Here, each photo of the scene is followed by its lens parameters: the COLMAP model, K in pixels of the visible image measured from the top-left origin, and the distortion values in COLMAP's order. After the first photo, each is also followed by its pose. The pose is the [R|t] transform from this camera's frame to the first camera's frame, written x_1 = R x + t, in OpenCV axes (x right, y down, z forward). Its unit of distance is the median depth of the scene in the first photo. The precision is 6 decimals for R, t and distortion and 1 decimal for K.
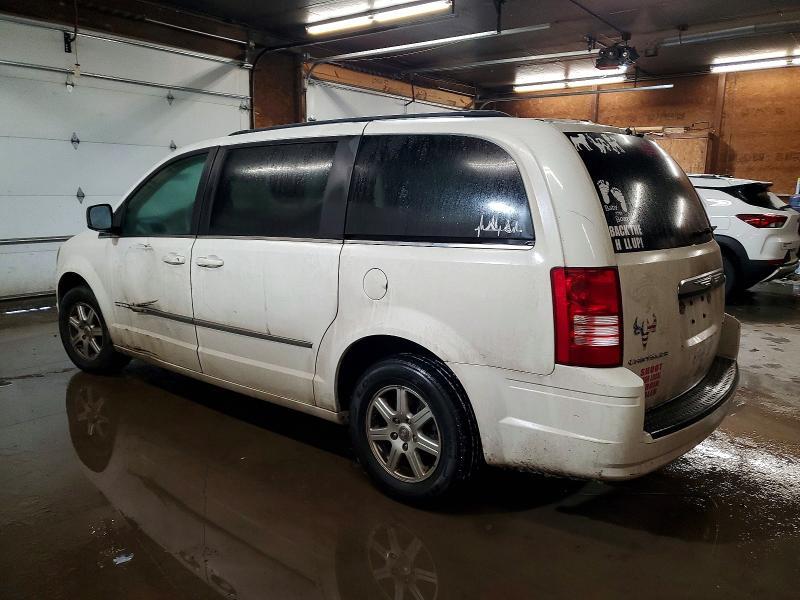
lens RADIAL K [[642.0, 0, 399.6], [0, 642.0, 282.2], [0, 0, 1]] dist [0.005490, 0.004662]
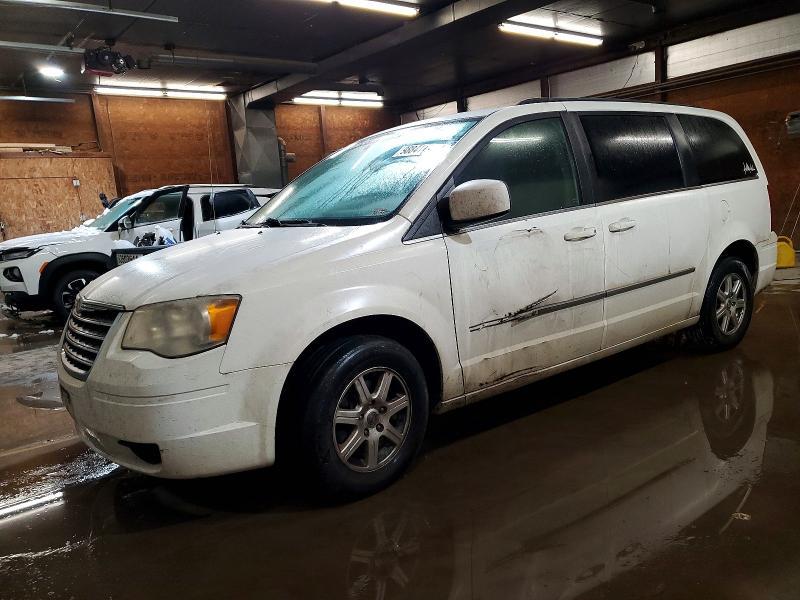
lens RADIAL K [[649.2, 0, 400.0], [0, 649.2, 300.0], [0, 0, 1]] dist [0.044699, -0.001208]
pose [[0.201726, -0.169020, 0.964748, -1.131809], [0.214944, 0.968625, 0.124755, -0.100230], [-0.955565, 0.182201, 0.231727, 0.920143]]
